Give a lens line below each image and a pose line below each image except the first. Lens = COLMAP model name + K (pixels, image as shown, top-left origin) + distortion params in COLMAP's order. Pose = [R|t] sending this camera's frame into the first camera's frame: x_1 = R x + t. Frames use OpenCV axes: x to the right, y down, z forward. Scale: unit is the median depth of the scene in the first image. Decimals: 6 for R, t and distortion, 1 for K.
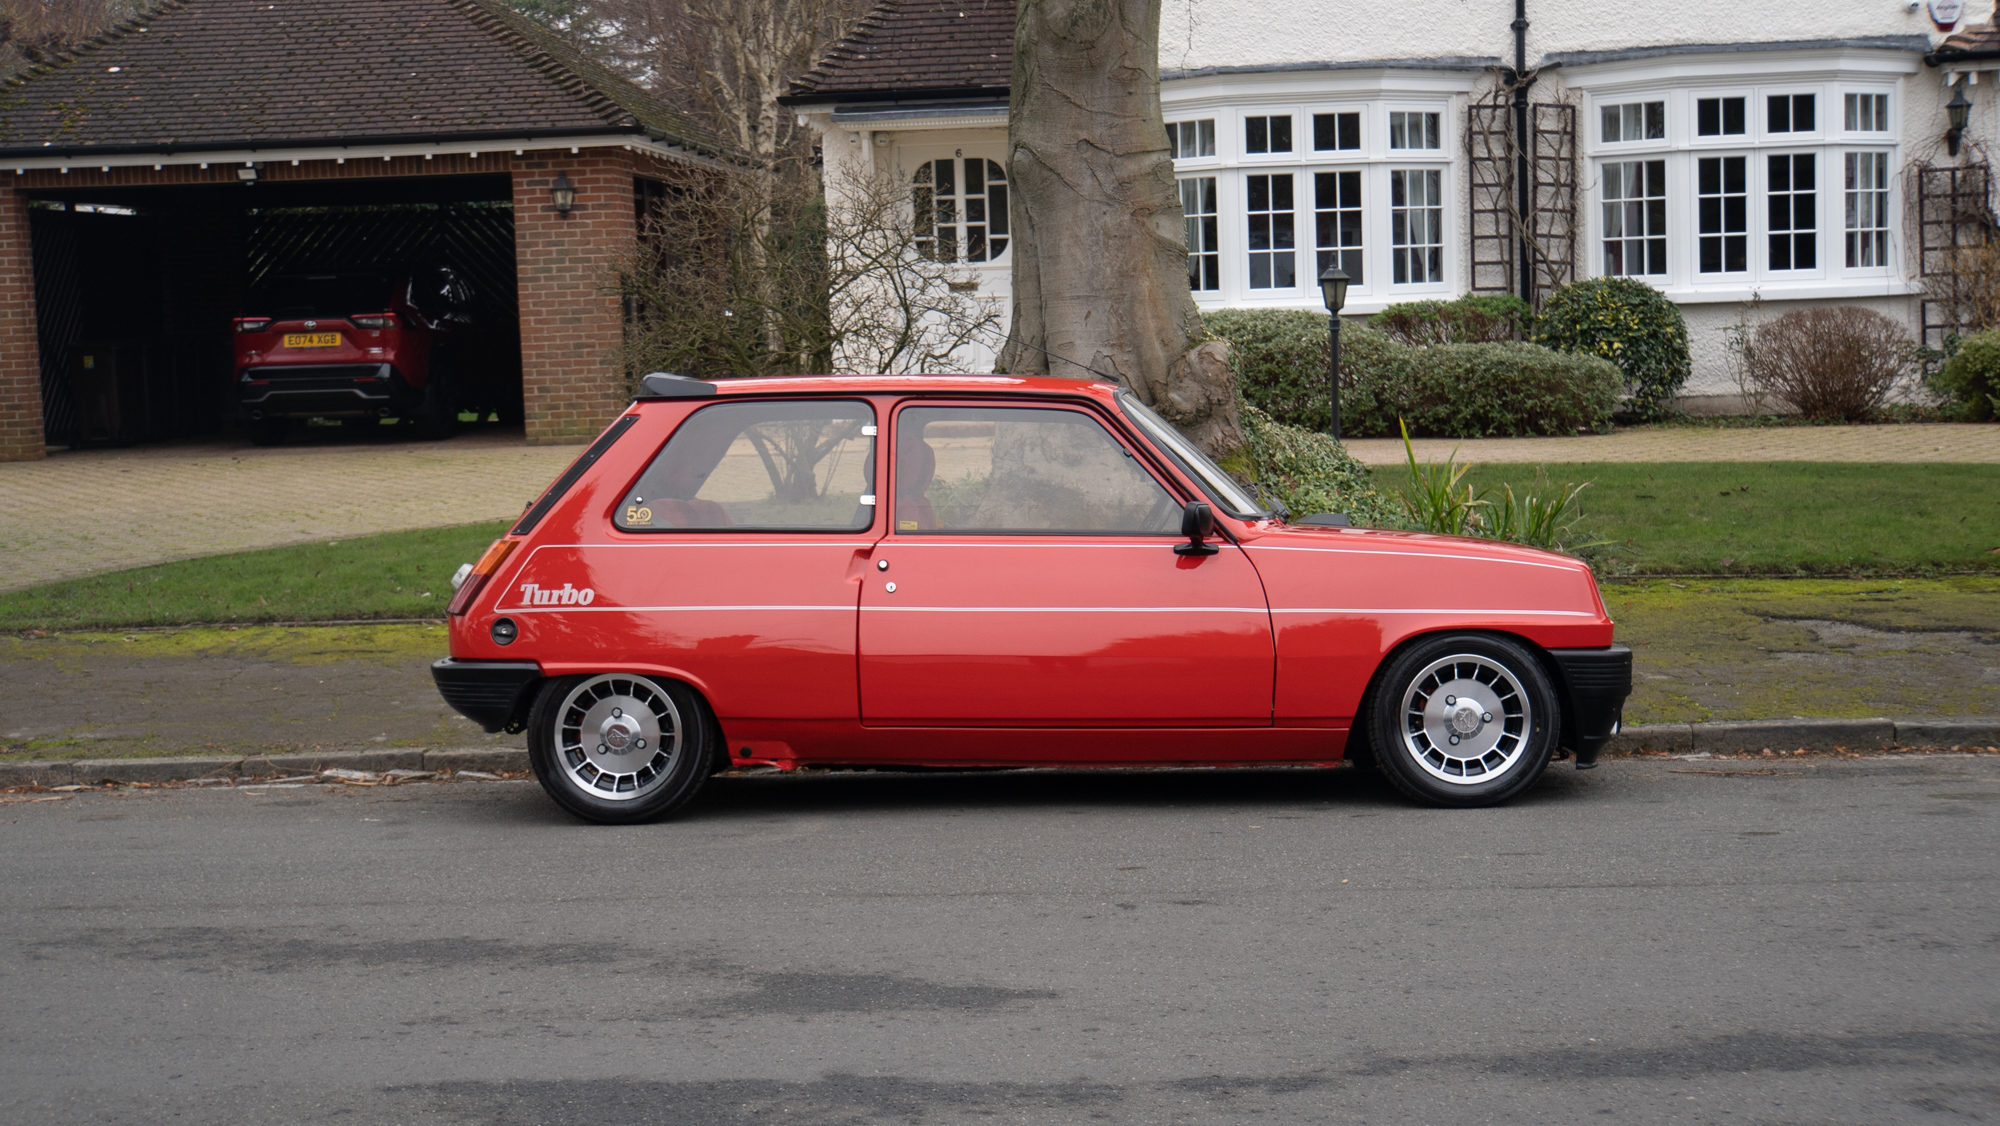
lens RADIAL K [[2911.2, 0, 996.3], [0, 2911.2, 558.1], [0, 0, 1]] dist [0.003067, 0.121470]
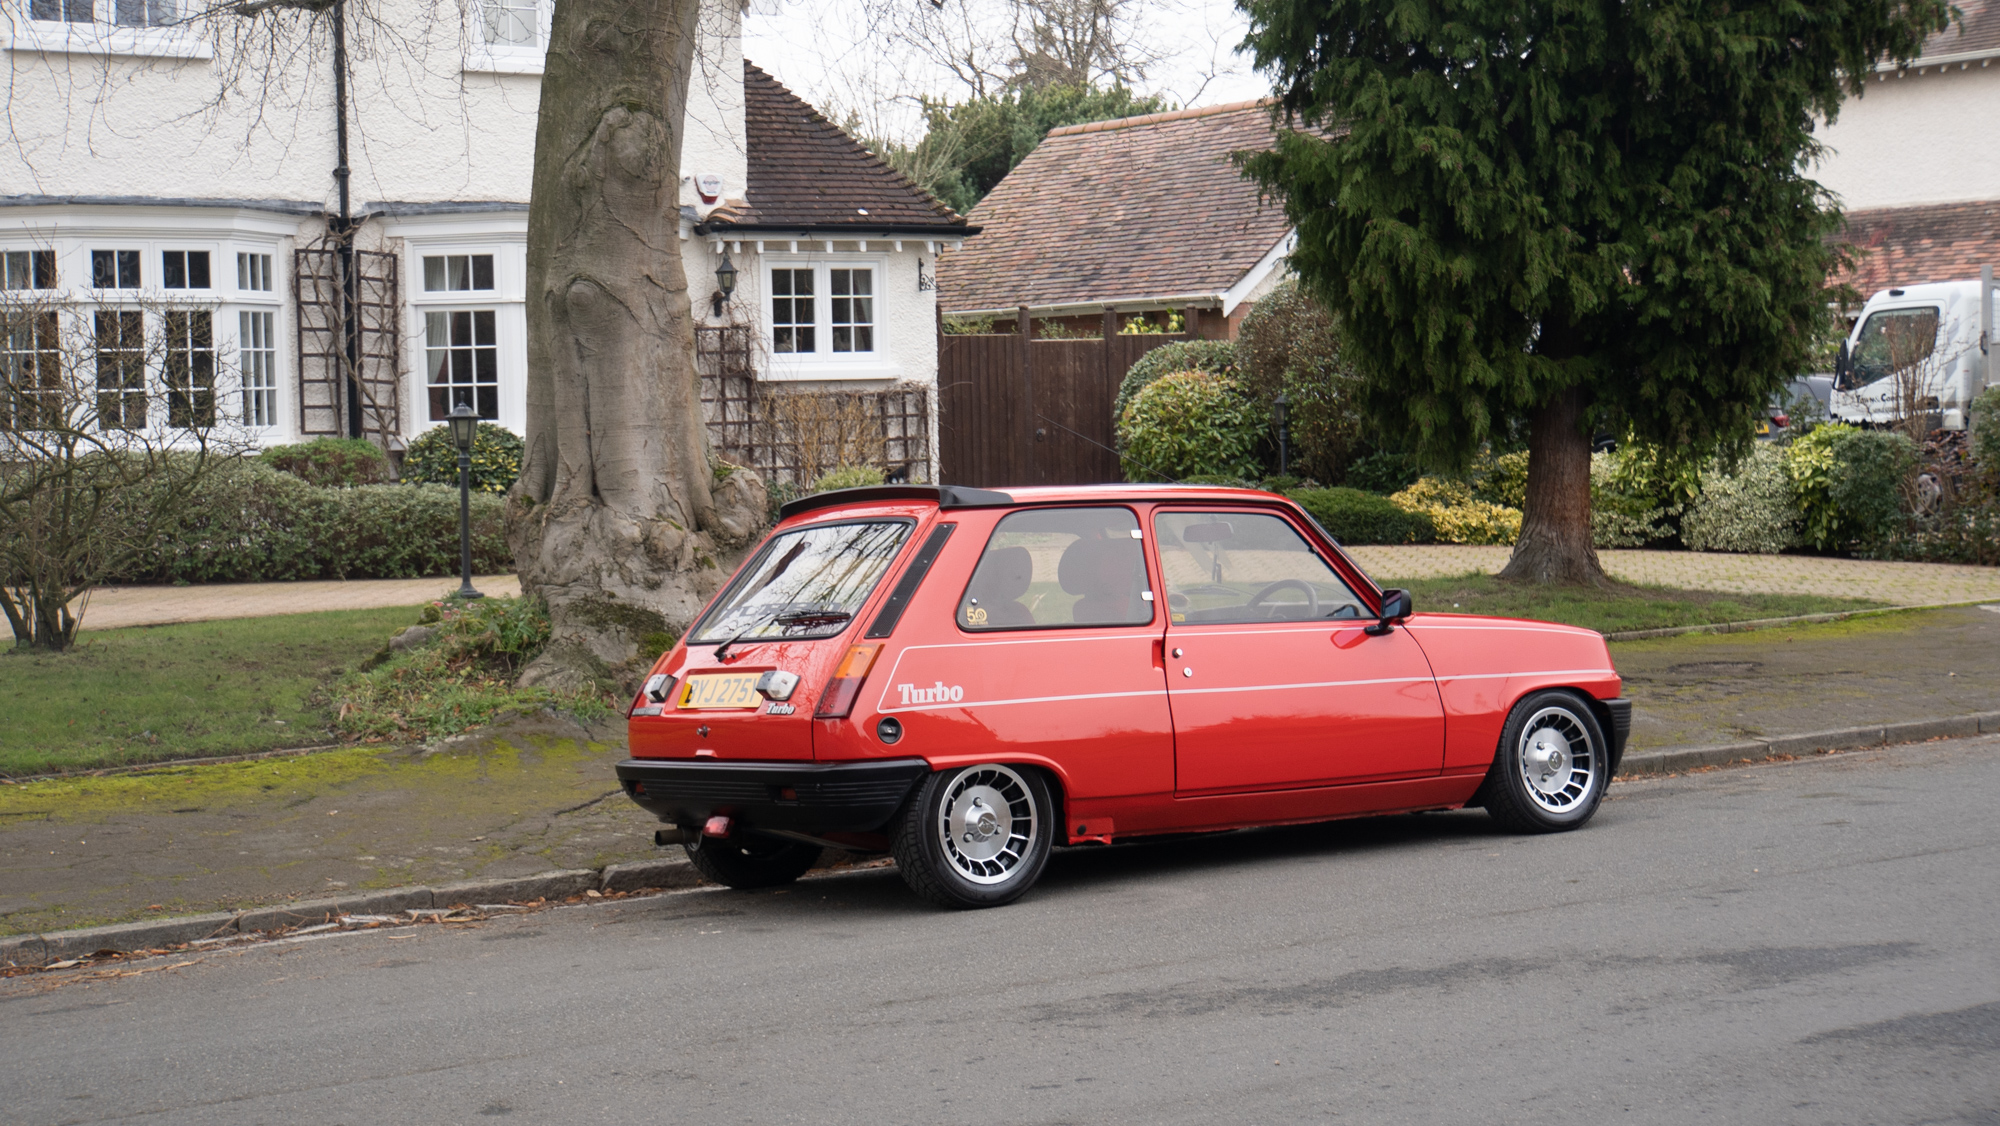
lens RADIAL K [[3004.4, 0, 1012.7], [0, 3004.4, 551.8], [0, 0, 1]] dist [0.023181, 0.136657]
pose [[0.794245, -0.014567, 0.607422, -0.405856], [0.049933, 0.997896, -0.041360, 0.004214], [-0.605542, 0.063181, 0.793301, 0.061557]]
